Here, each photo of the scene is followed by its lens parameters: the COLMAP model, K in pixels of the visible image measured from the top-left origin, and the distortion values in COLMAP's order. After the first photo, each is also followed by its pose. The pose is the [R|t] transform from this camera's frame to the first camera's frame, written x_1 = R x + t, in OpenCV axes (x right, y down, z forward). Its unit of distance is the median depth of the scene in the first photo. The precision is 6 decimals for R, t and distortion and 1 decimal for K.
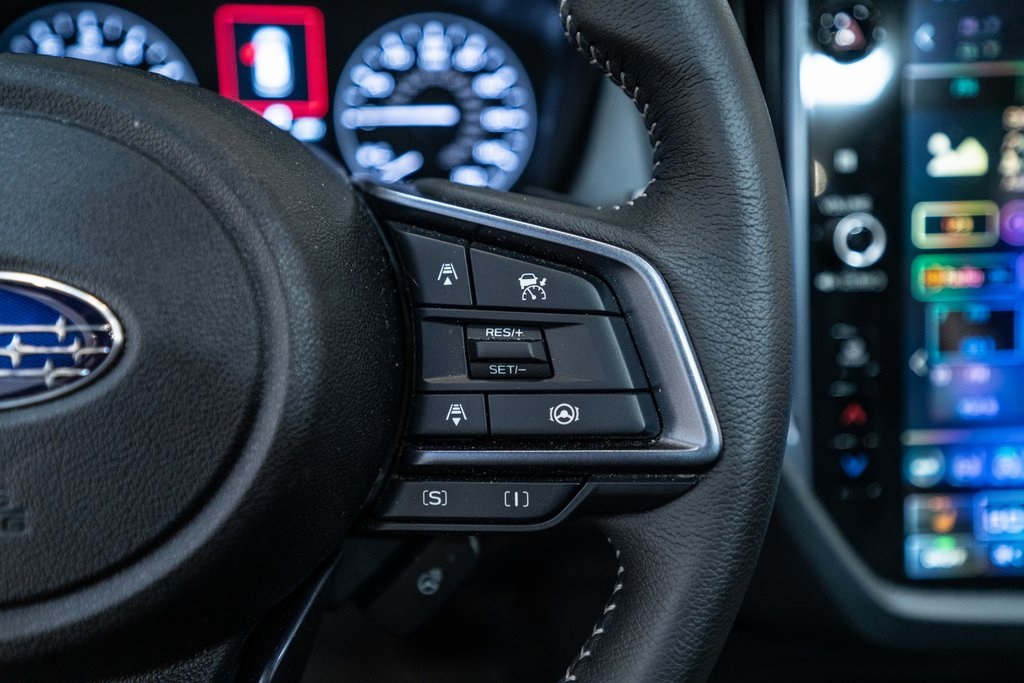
lens RADIAL K [[785.8, 0, 512.0], [0, 785.8, 341.5], [0, 0, 1]] dist [0.066086, 0.002007]
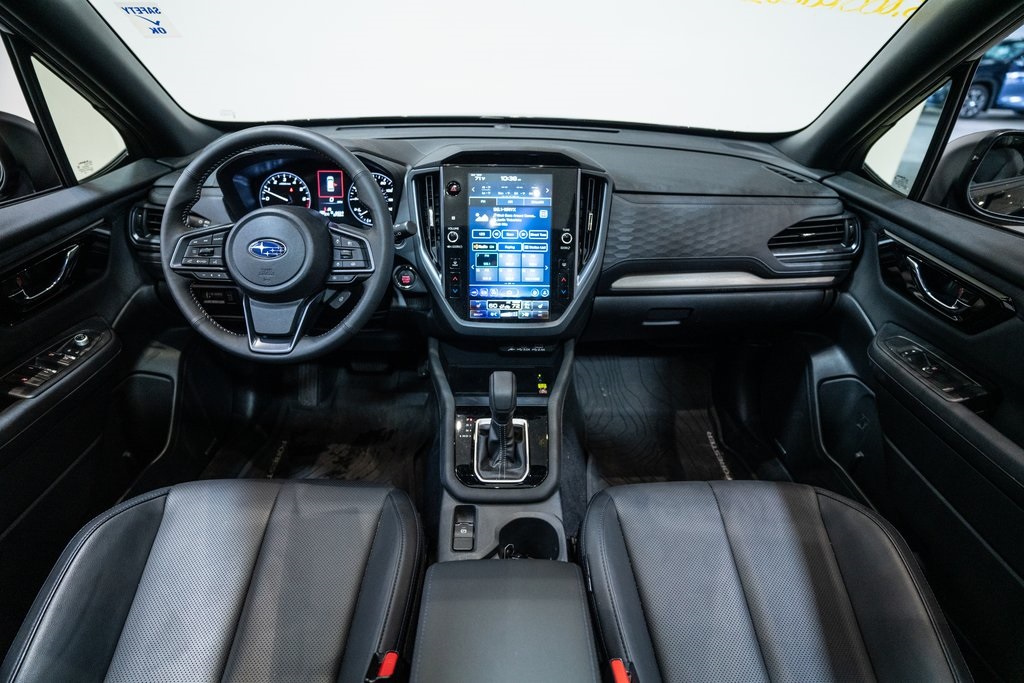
lens RADIAL K [[501.0, 0, 512.0], [0, 501.0, 341.5], [0, 0, 1]] dist [-0.082996, 0.044282]
pose [[0.997593, 0.042424, -0.054851, 0.893323], [-0.037194, 0.994965, 0.093071, 0.165732], [0.058523, -0.090806, 0.994148, -1.654492]]
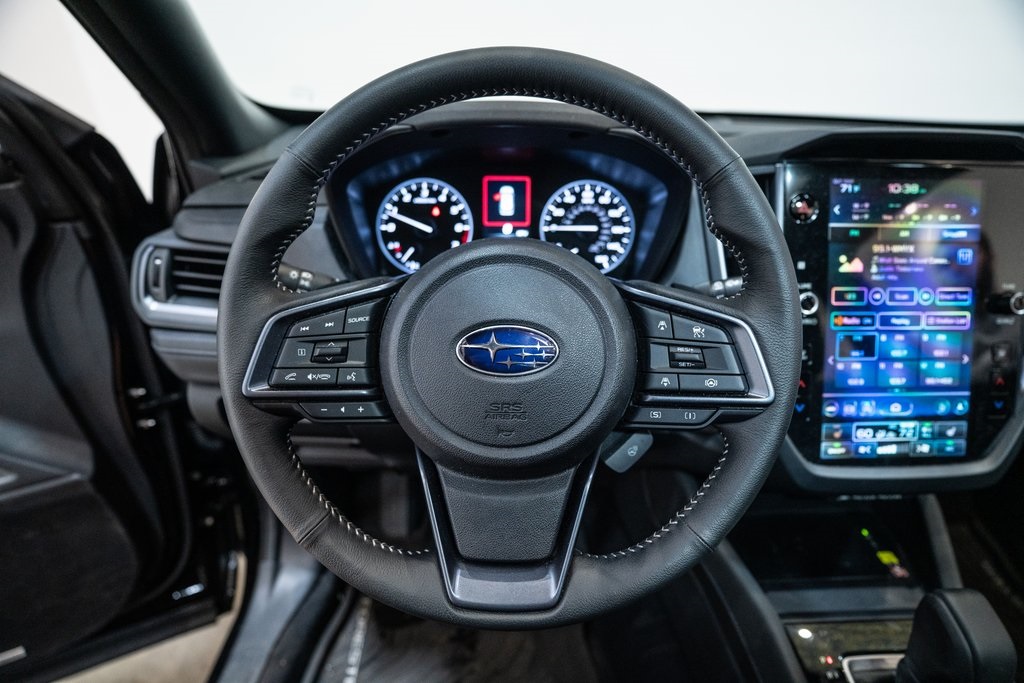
lens RADIAL K [[501.0, 0, 512.0], [0, 501.0, 341.5], [0, 0, 1]] dist [-0.082996, 0.044282]
pose [[0.998308, 0.026051, -0.051983, -0.281581], [-0.024712, 0.999350, 0.026230, -0.038140], [0.052632, -0.024901, 0.998303, -0.352224]]
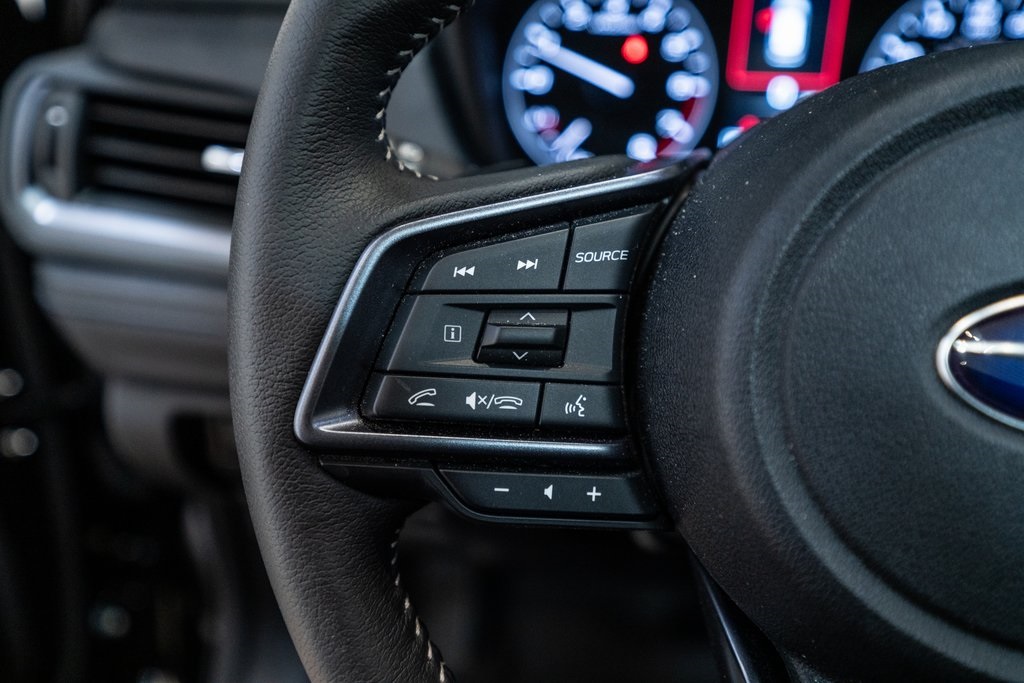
lens RADIAL K [[785.8, 0, 512.0], [0, 785.8, 341.5], [0, 0, 1]] dist [0.066086, 0.002007]
pose [[0.985755, 0.088463, -0.143046, -0.598312], [-0.081410, 0.995193, 0.054440, -0.012471], [0.147174, -0.042019, 0.988218, 0.004910]]
